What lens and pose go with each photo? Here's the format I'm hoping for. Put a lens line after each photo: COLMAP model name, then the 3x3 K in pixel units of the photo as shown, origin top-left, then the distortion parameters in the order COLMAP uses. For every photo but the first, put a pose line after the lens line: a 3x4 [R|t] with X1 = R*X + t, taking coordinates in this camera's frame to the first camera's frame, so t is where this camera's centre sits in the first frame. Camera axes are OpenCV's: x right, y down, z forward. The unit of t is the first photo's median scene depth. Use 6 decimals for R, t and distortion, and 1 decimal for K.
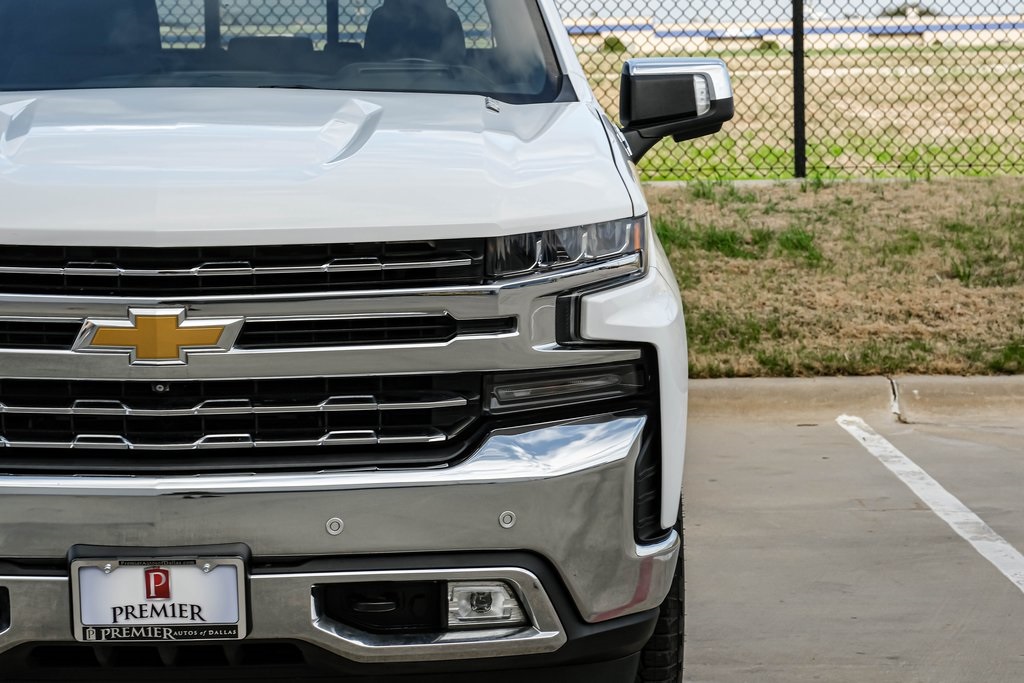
lens RADIAL K [[2780.2, 0, 507.4], [0, 2780.2, 343.9], [0, 0, 1]] dist [0.065695, 0.000000]
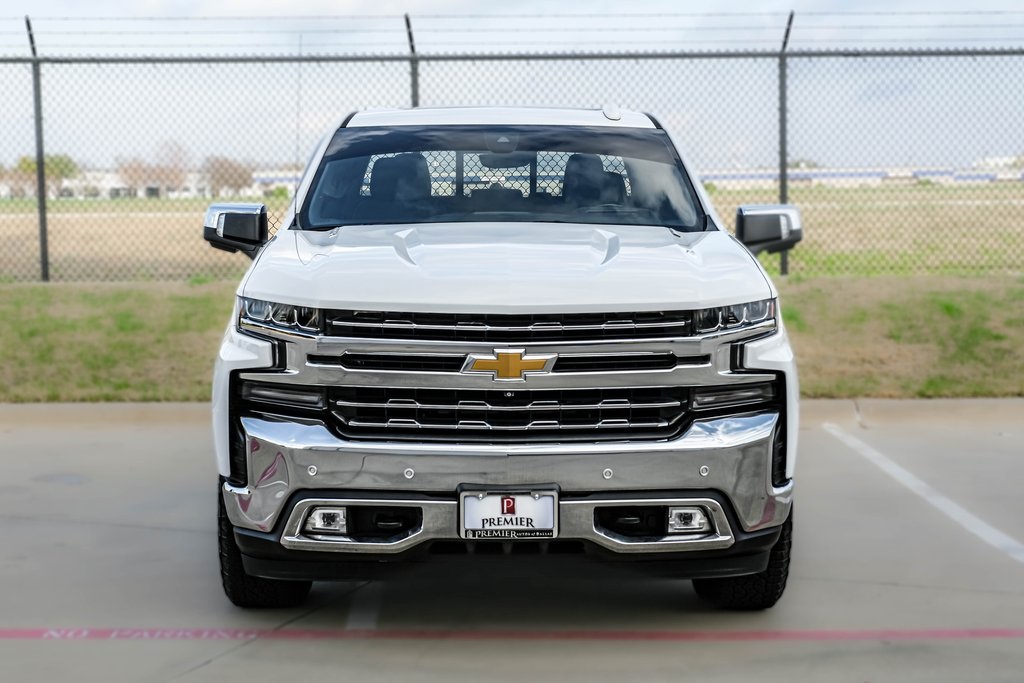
lens RADIAL K [[1863.3, 0, 514.5], [0, 1863.3, 342.3], [0, 0, 1]] dist [0.020589, 0.000000]
pose [[0.999956, 0.005793, -0.007358, -0.108472], [-0.005959, 0.999724, -0.022733, 0.009351], [0.007224, 0.022776, 0.999715, -0.169064]]
